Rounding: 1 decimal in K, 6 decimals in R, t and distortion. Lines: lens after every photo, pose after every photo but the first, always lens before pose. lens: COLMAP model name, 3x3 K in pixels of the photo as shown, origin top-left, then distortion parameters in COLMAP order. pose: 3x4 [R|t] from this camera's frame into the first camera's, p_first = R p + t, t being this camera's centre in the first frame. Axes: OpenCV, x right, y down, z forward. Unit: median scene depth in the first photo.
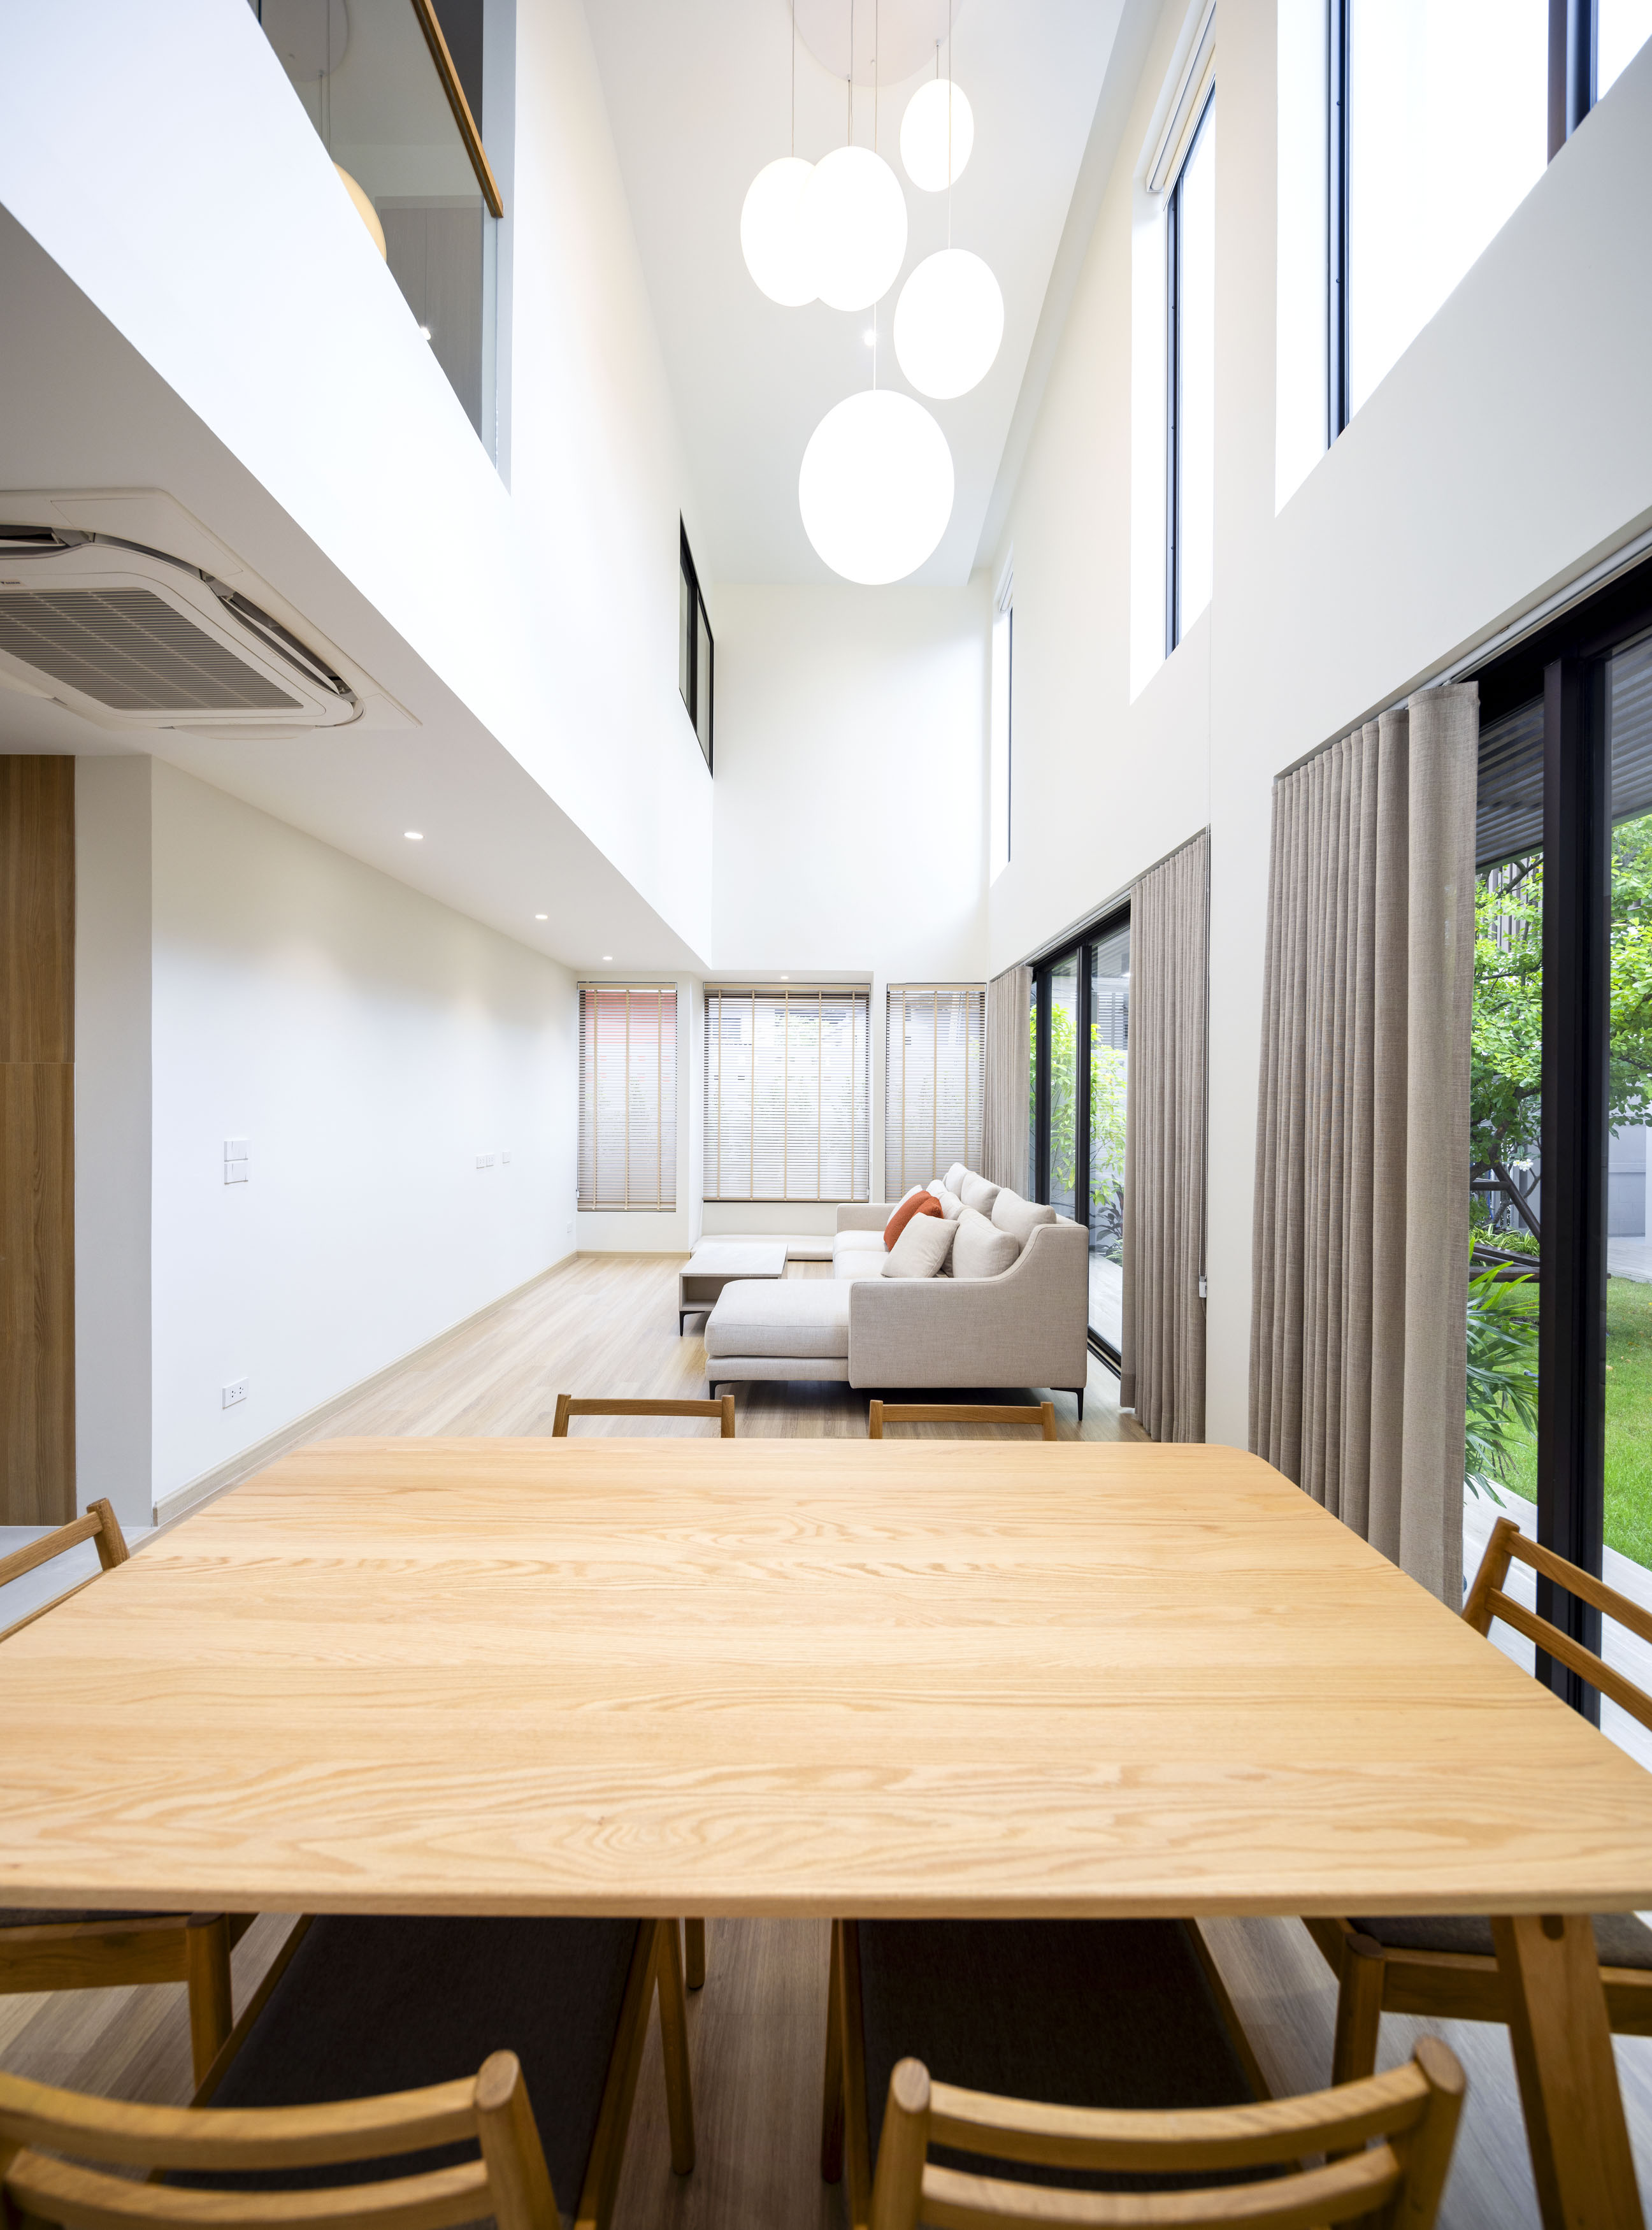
lens RADIAL K [[1083.8, 0, 826.0], [0, 1083.8, 1115.0], [0, 0, 1]] dist [-0.004383, -0.000056]
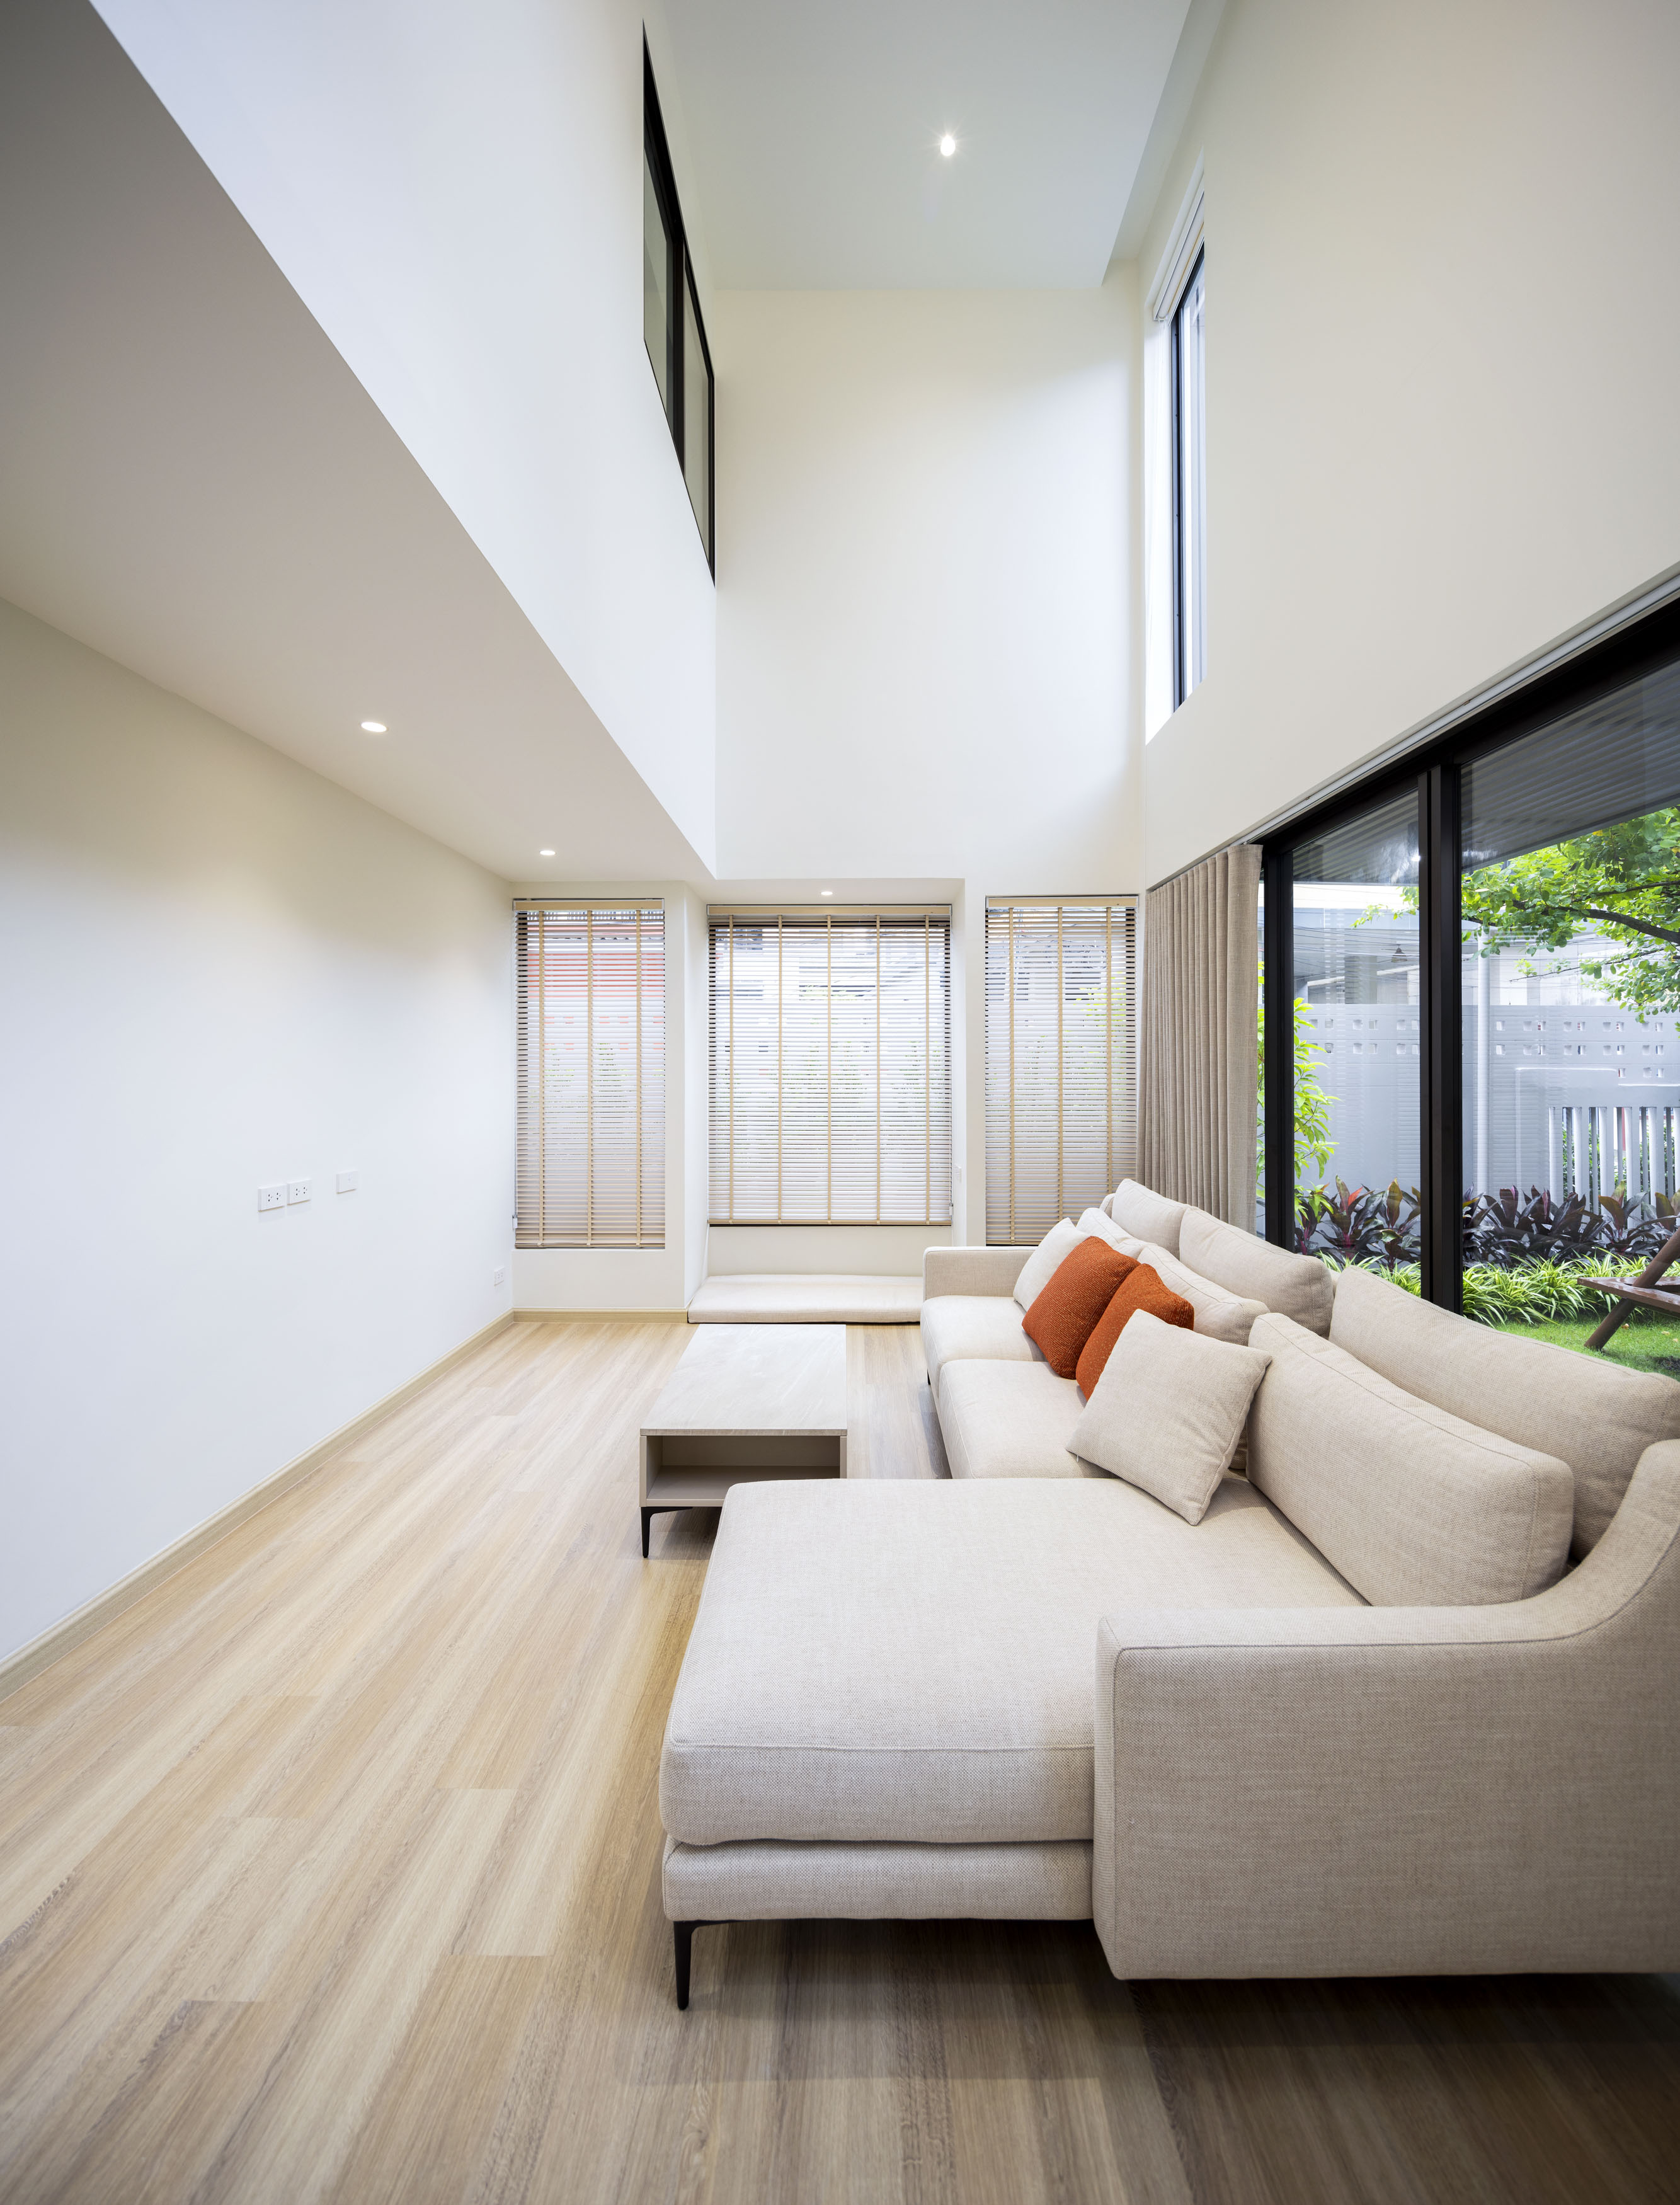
lens RADIAL K [[940.2, 0, 840.0], [0, 940.2, 1102.5], [0, 0, 1]] dist [0.002161, 0.000249]
pose [[0.999969, -0.007583, 0.001965, -0.033458], [0.007551, 0.999843, 0.016048, -0.007122], [-0.002087, -0.016032, 0.999869, 0.435229]]
